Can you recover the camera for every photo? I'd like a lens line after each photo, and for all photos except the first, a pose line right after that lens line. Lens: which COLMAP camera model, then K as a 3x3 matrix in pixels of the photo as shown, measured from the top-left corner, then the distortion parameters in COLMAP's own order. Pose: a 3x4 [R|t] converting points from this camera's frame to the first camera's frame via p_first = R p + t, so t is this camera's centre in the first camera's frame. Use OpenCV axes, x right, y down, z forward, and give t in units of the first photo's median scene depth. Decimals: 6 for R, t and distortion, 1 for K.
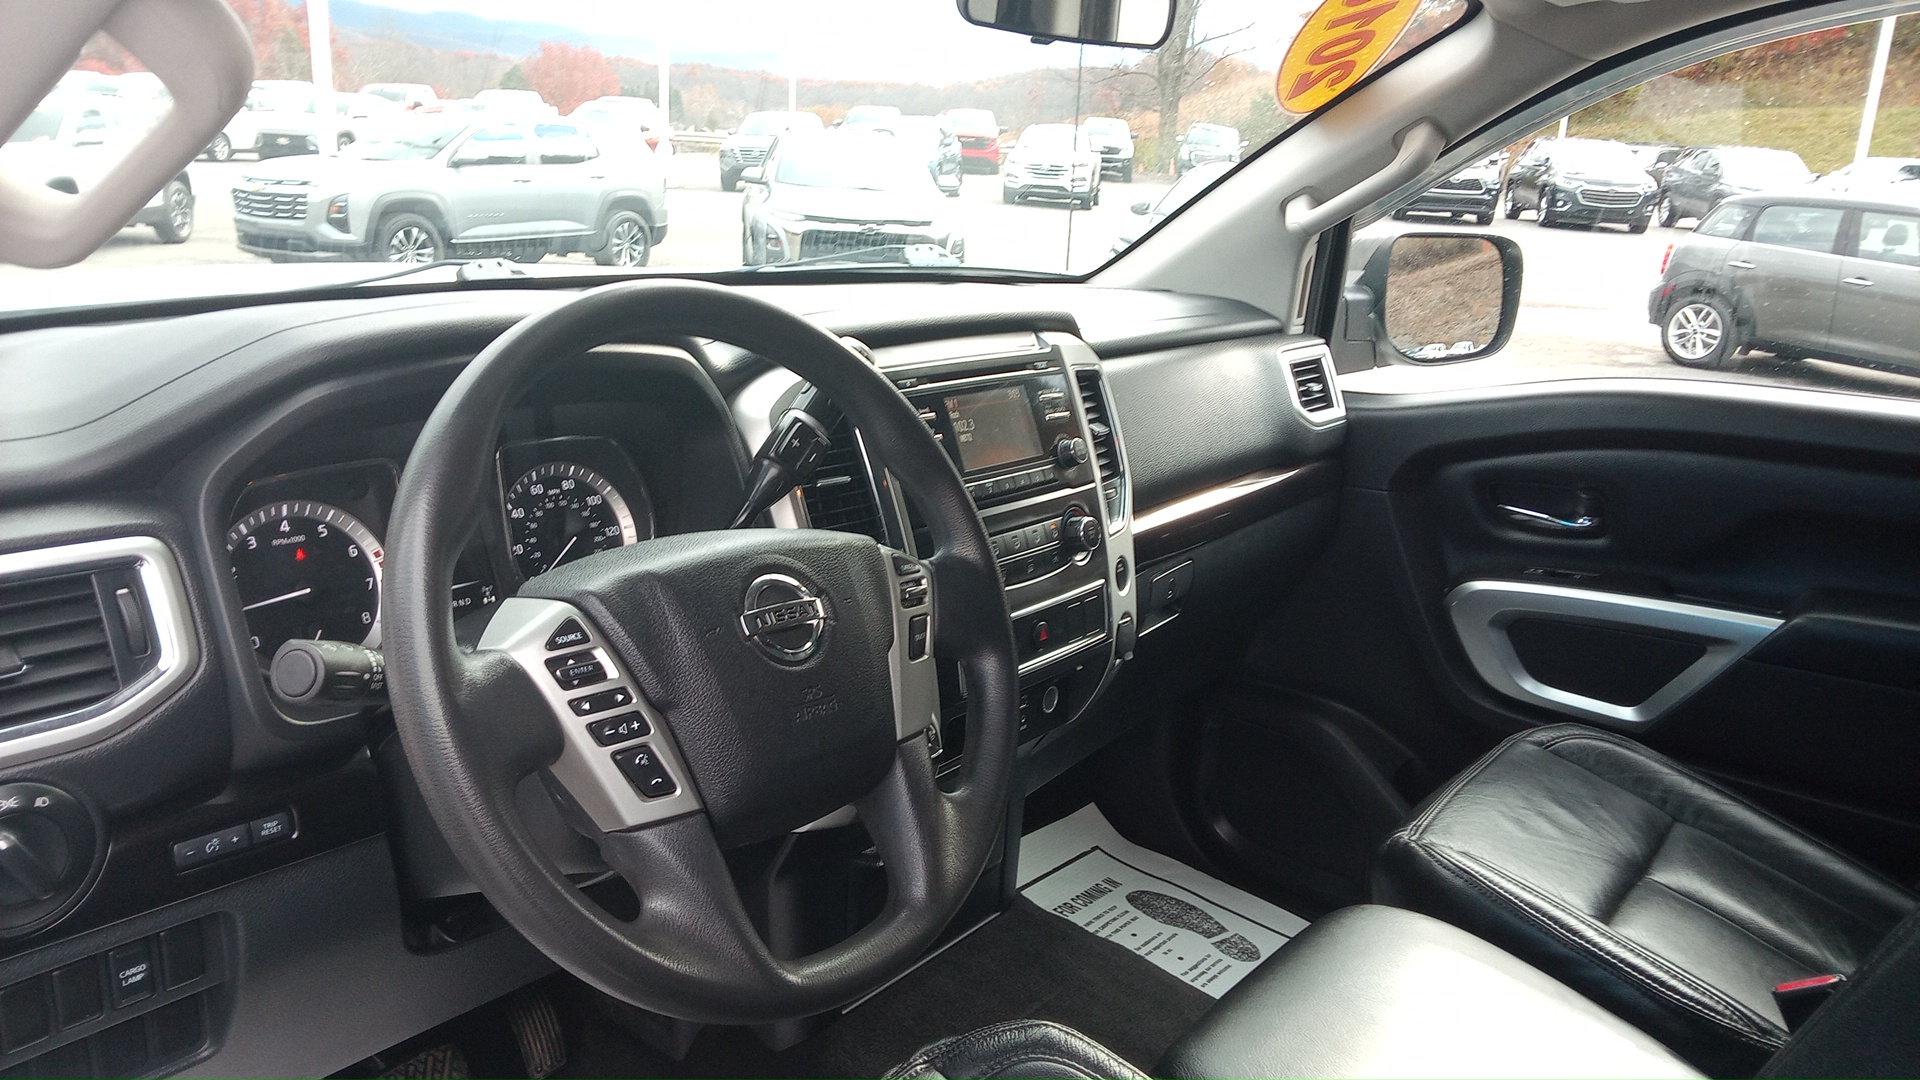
lens RADIAL K [[1363.7, 0, 948.0], [0, 1363.7, 542.1], [0, 0, 1]] dist [0.000470, -0.005519]
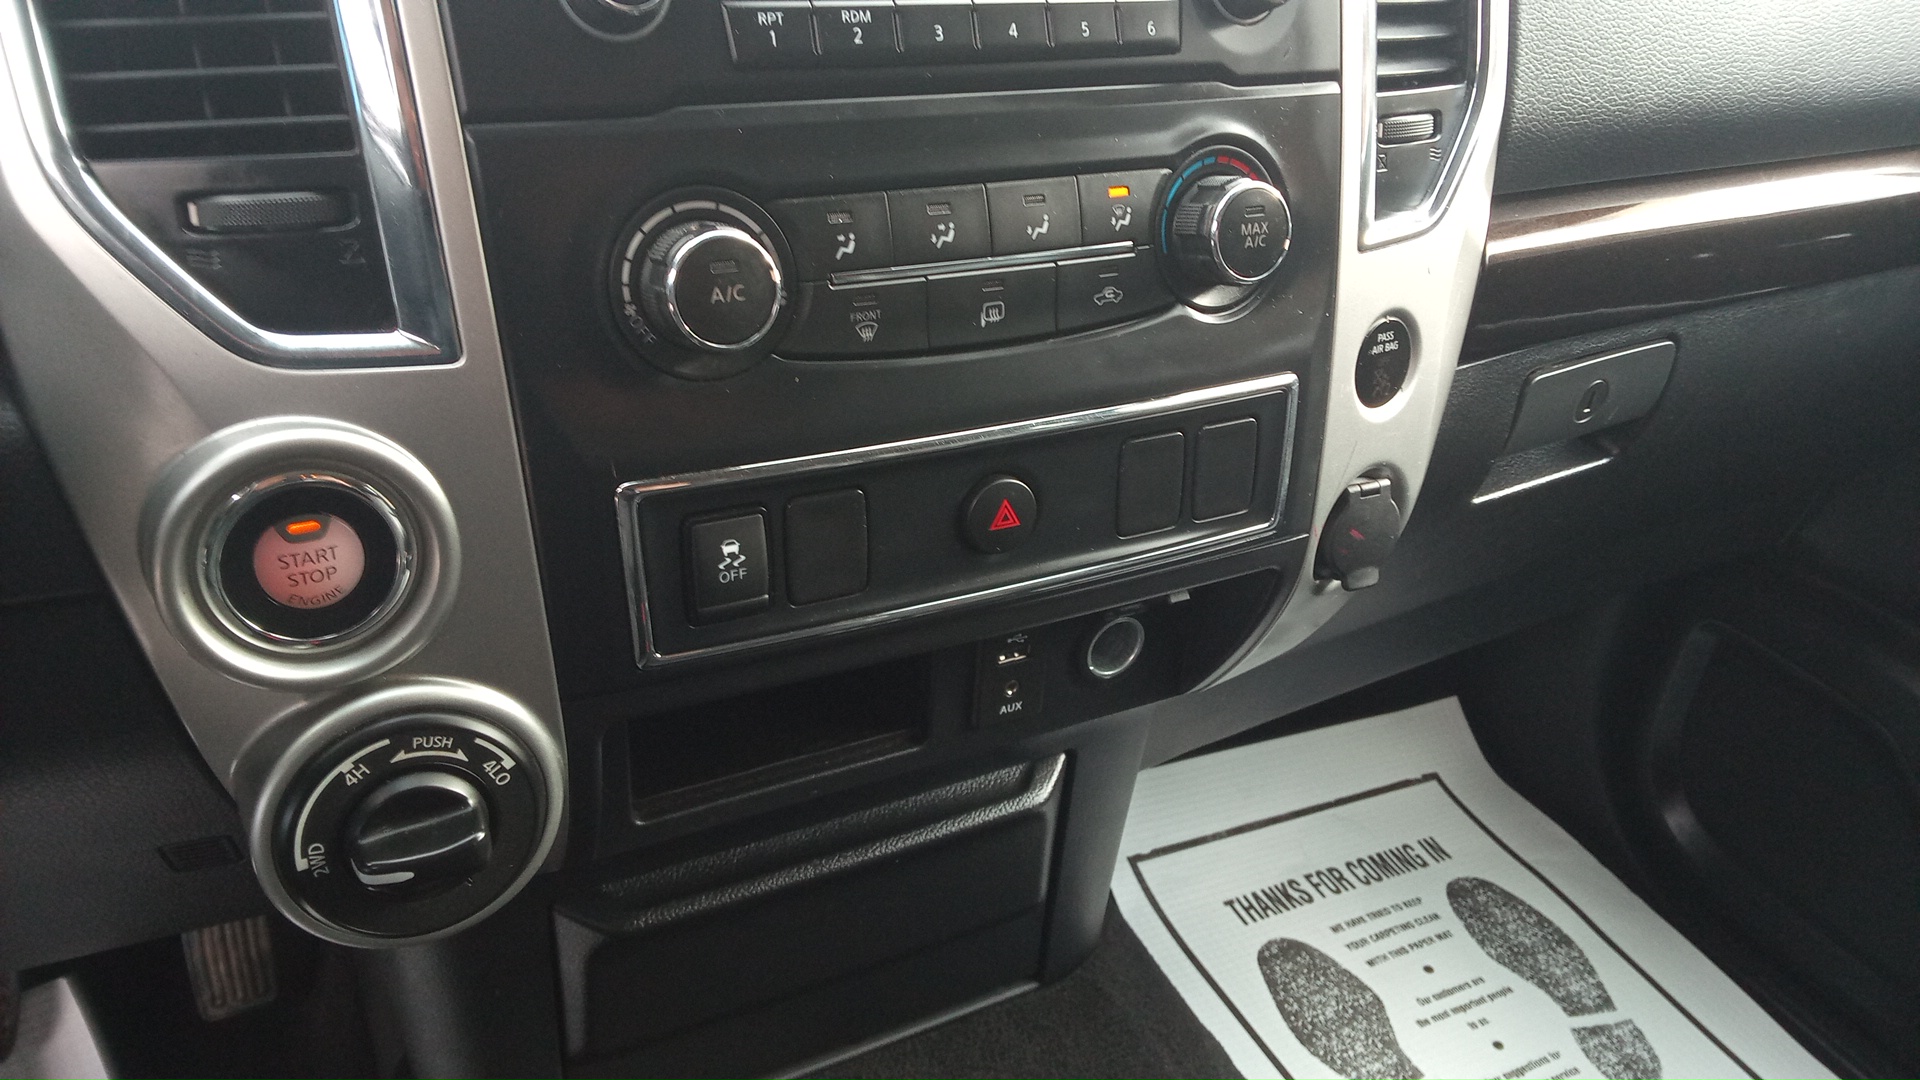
lens RADIAL K [[1363.7, 0, 948.0], [0, 1363.7, 542.1], [0, 0, 1]] dist [0.000470, -0.005519]
pose [[0.907811, 0.223905, -0.354606, 0.136958], [-0.126682, 0.952457, 0.277087, -0.013775], [0.399788, -0.206620, 0.893016, 0.532825]]
